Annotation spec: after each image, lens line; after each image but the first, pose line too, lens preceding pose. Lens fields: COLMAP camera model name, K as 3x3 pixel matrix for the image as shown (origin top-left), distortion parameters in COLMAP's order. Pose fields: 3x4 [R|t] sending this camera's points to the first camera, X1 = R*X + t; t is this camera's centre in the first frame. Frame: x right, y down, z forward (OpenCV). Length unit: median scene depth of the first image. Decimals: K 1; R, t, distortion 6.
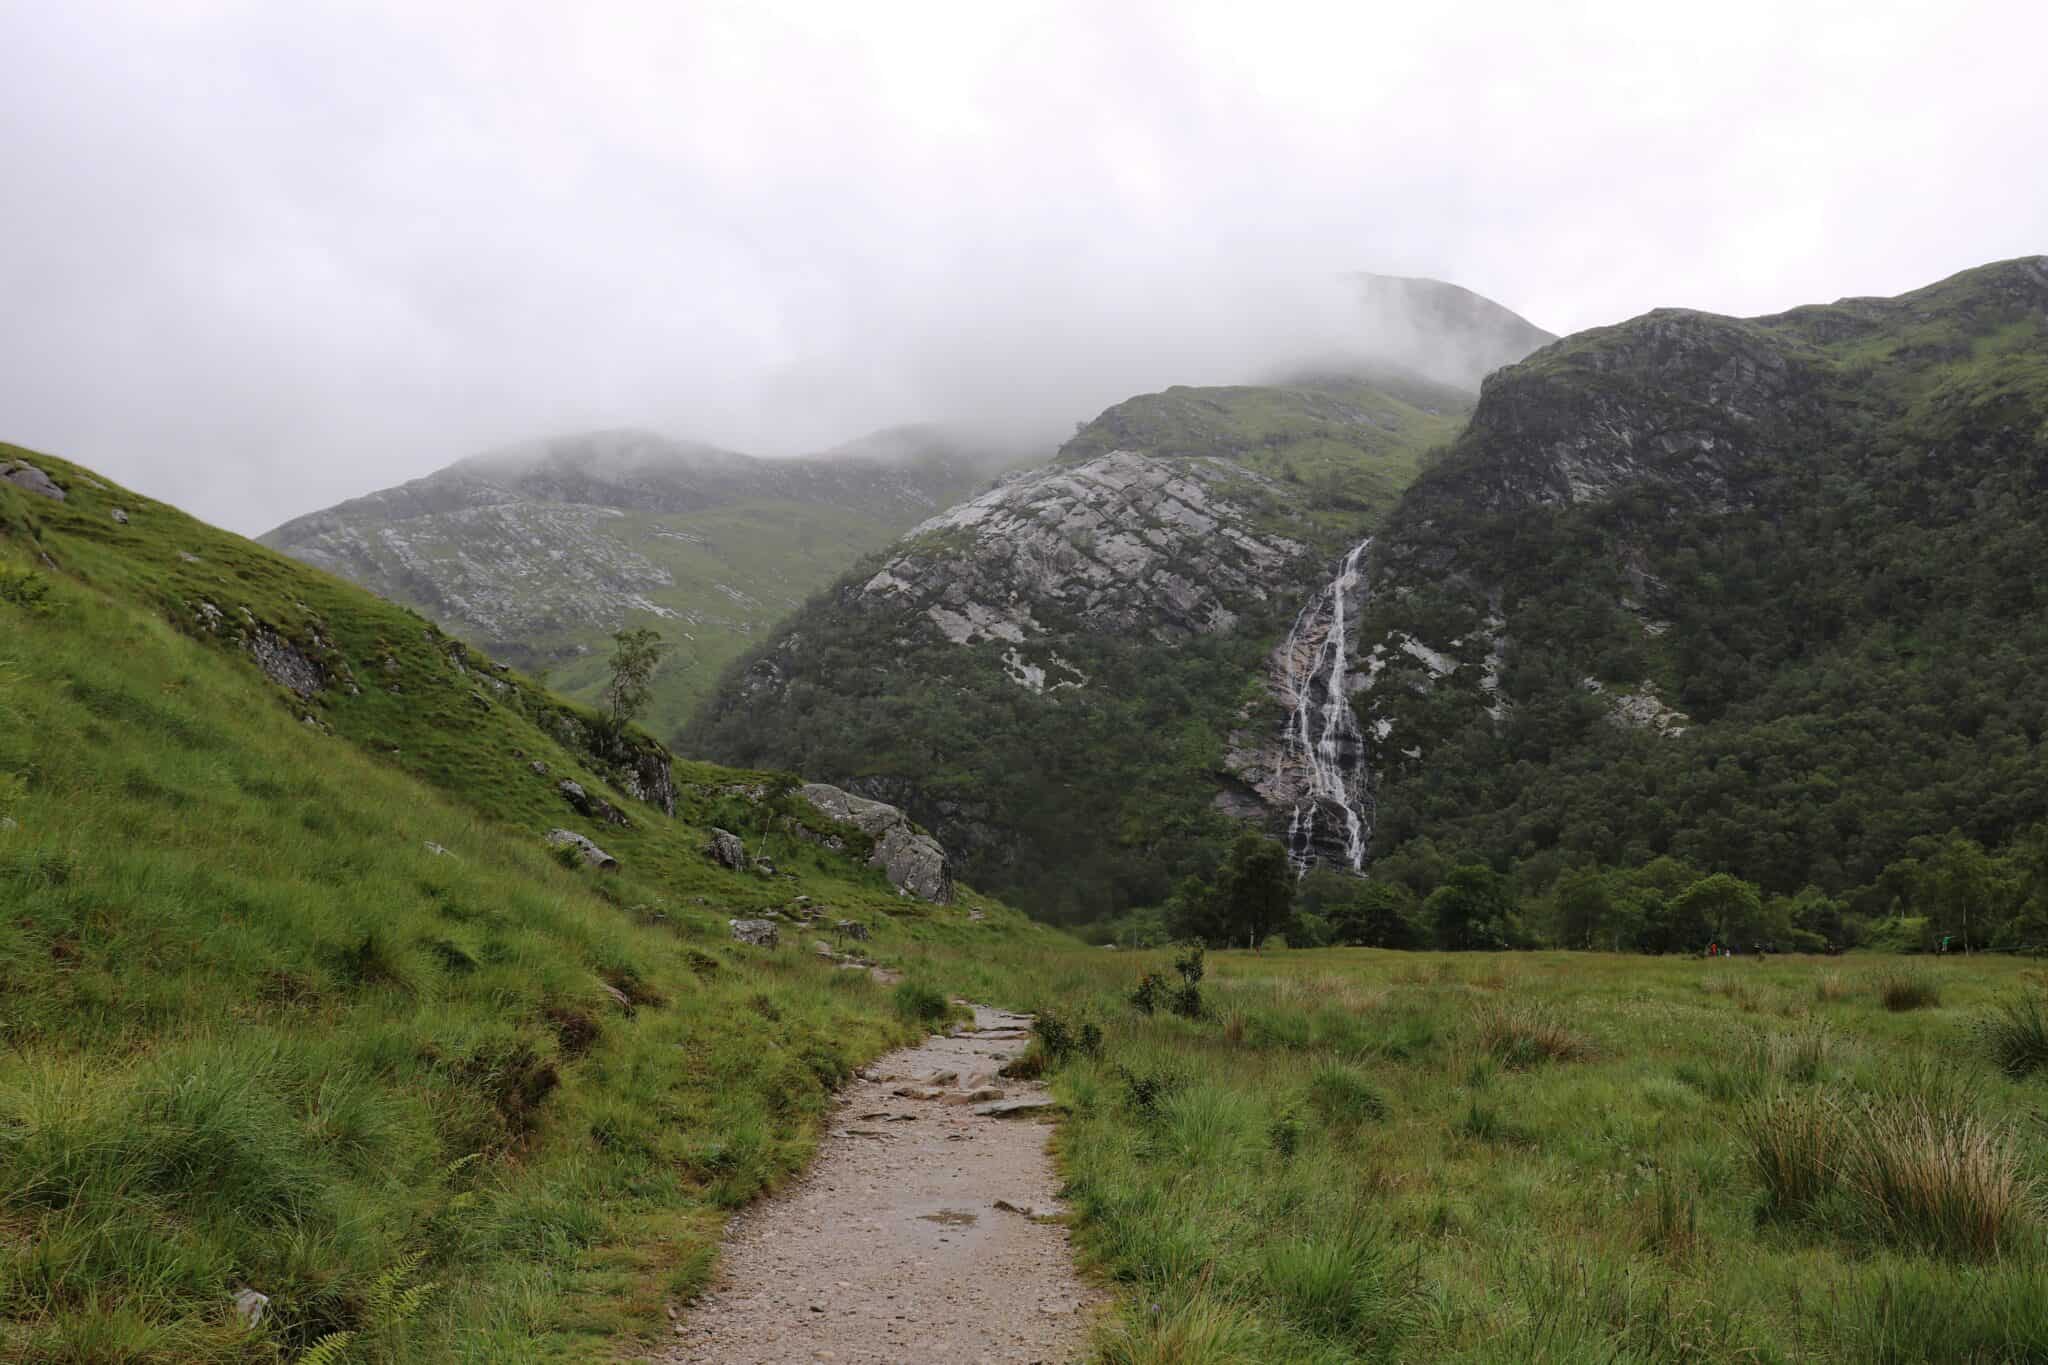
lens RADIAL K [[1803.5, 0, 1026.5], [0, 1803.5, 677.1], [0, 0, 1]] dist [-0.118650, 0.053537]
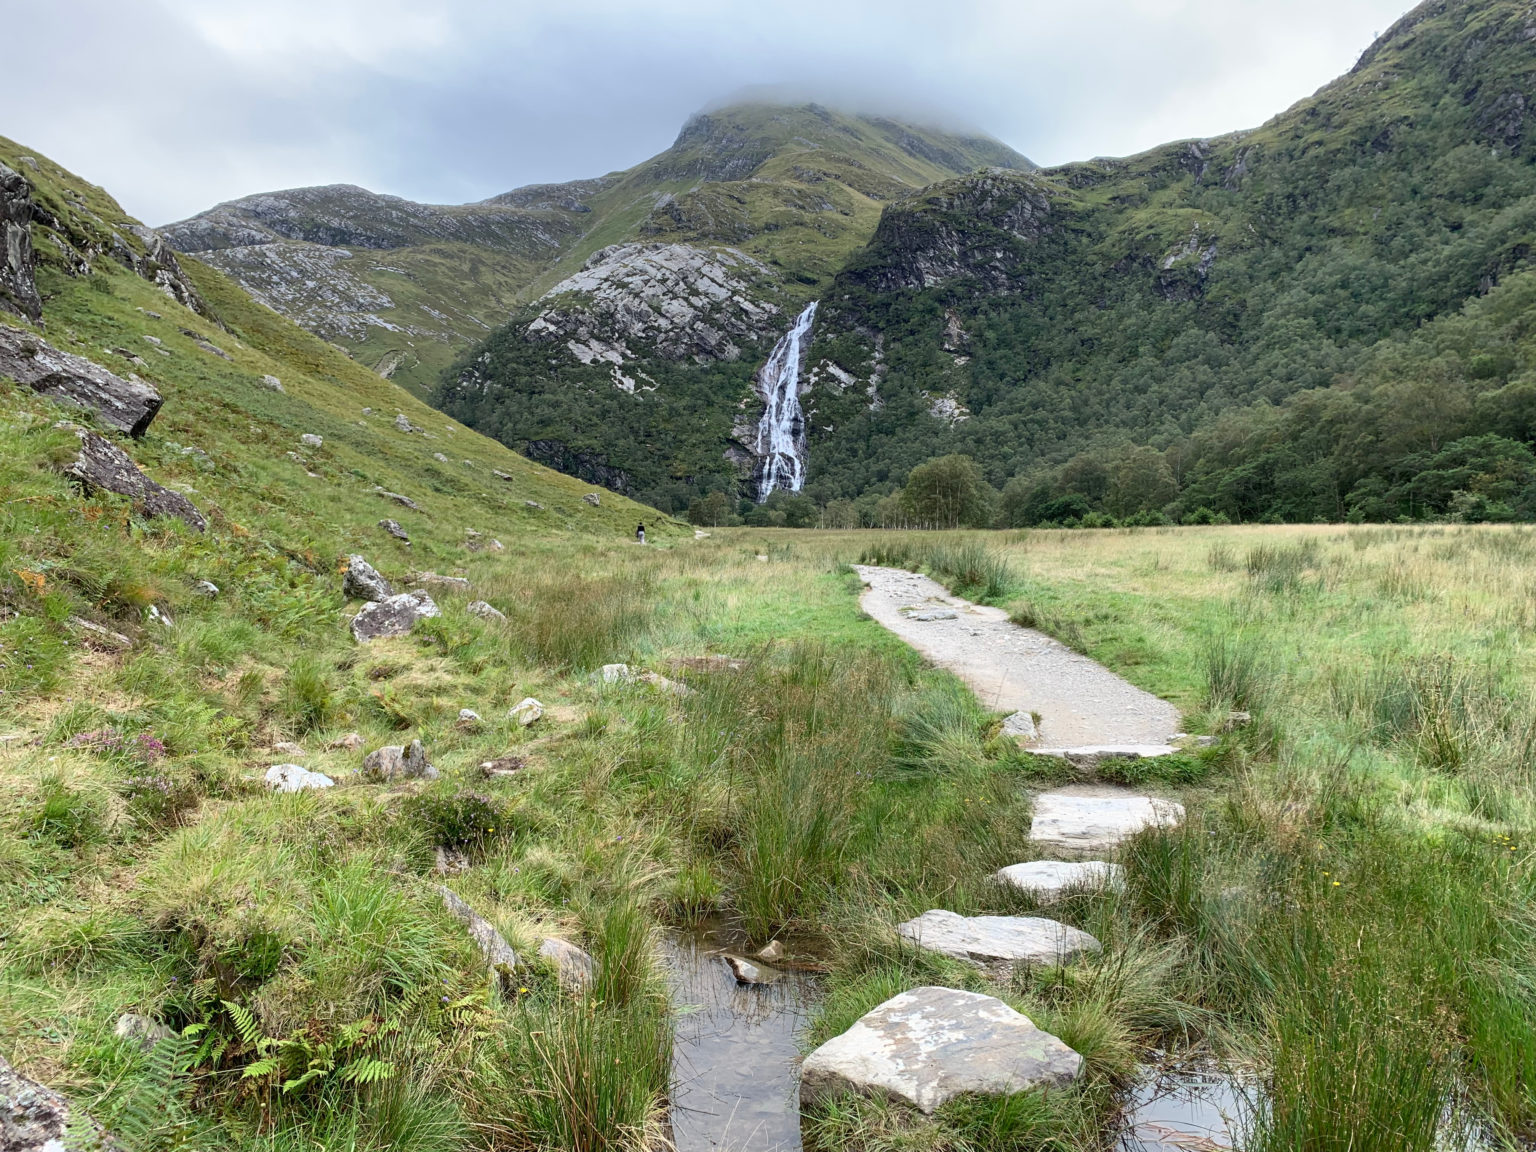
lens RADIAL K [[1122.8, 0, 770.3], [0, 1122.8, 580.4], [0, 0, 1]] dist [-0.003081, 0.000687]
pose [[0.991582, -0.020003, 0.127925, -0.002745], [-0.004870, 0.981535, 0.191223, -0.021710], [-0.129388, -0.190236, 0.973175, -0.150529]]
